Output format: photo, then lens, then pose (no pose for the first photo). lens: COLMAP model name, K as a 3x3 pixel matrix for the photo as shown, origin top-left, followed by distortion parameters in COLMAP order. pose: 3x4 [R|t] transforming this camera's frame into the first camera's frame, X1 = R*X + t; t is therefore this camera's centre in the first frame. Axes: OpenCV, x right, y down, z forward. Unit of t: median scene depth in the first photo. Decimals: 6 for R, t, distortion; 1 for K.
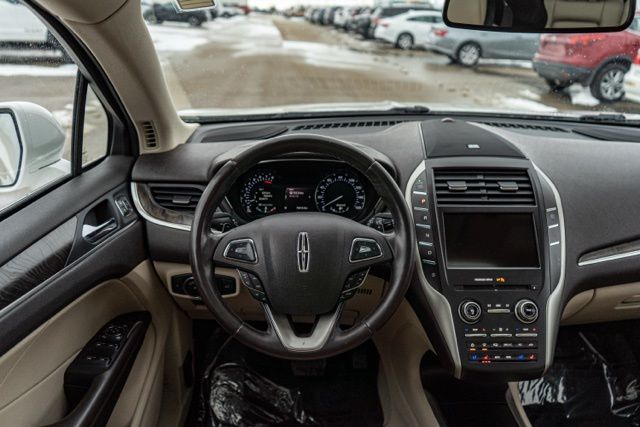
lens RADIAL K [[739.1, 0, 281.6], [0, 739.1, 213.1], [0, 0, 1]] dist [0.010795, 0.021641]
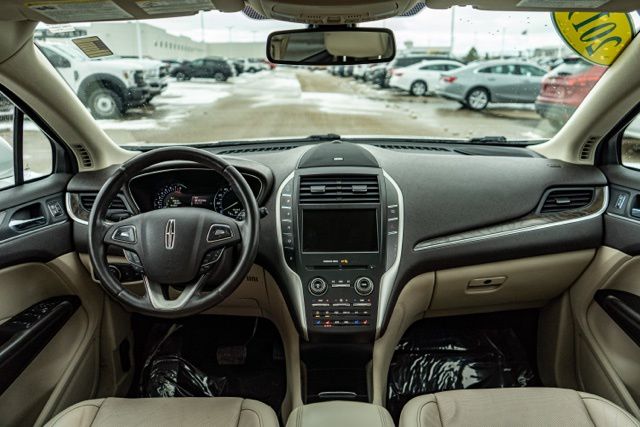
lens RADIAL K [[810.8, 0, 320.0], [0, 810.8, 167.4], [0, 0, 1]] dist [0.002677, 0.025341]
pose [[0.996299, -0.023394, -0.082716, 0.346580], [0.010990, 0.989025, -0.147342, 0.125365], [0.085256, 0.145887, 0.985621, -0.344627]]
